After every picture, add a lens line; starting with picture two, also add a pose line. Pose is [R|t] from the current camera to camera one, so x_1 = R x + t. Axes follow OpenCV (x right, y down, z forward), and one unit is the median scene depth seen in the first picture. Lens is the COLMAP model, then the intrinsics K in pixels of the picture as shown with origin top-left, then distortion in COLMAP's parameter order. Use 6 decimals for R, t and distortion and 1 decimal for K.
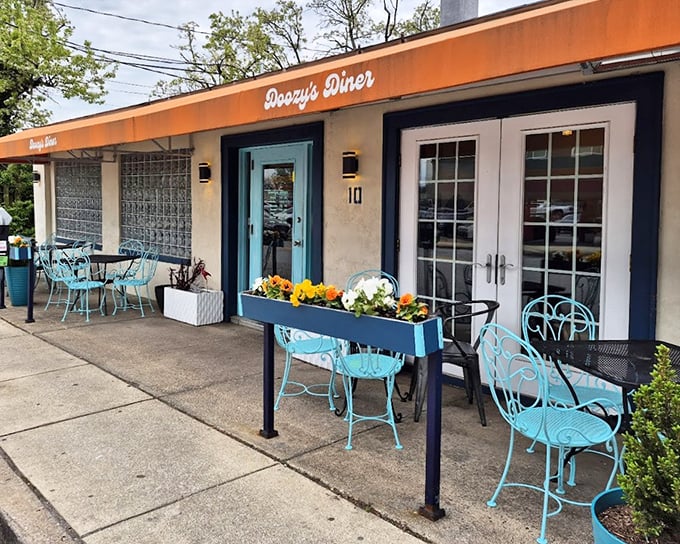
lens RADIAL K [[882.6, 0, 340.0], [0, 882.6, 272.0], [0, 0, 1]] dist [-0.008061, -0.013053]
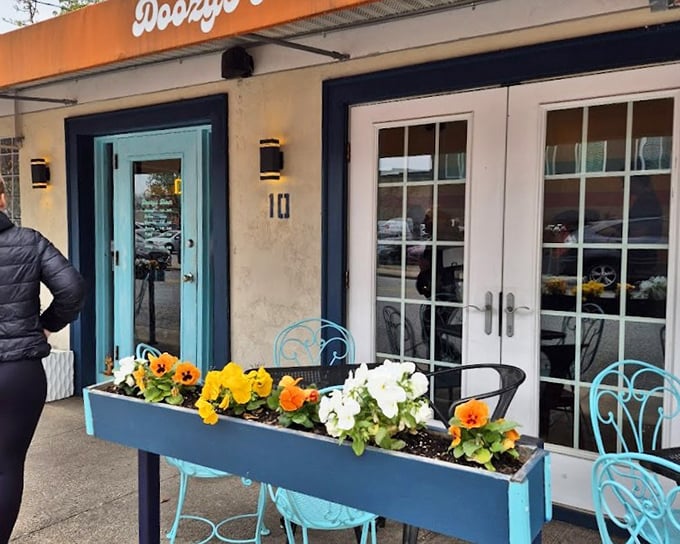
lens RADIAL K [[650.5, 0, 340.0], [0, 650.5, 272.0], [0, 0, 1]] dist [0.126196, -0.229544]
pose [[0.976703, -0.016965, 0.213925, -0.047135], [0.021333, 0.999608, -0.018126, -0.028442], [-0.213533, 0.022267, 0.976682, 0.539866]]
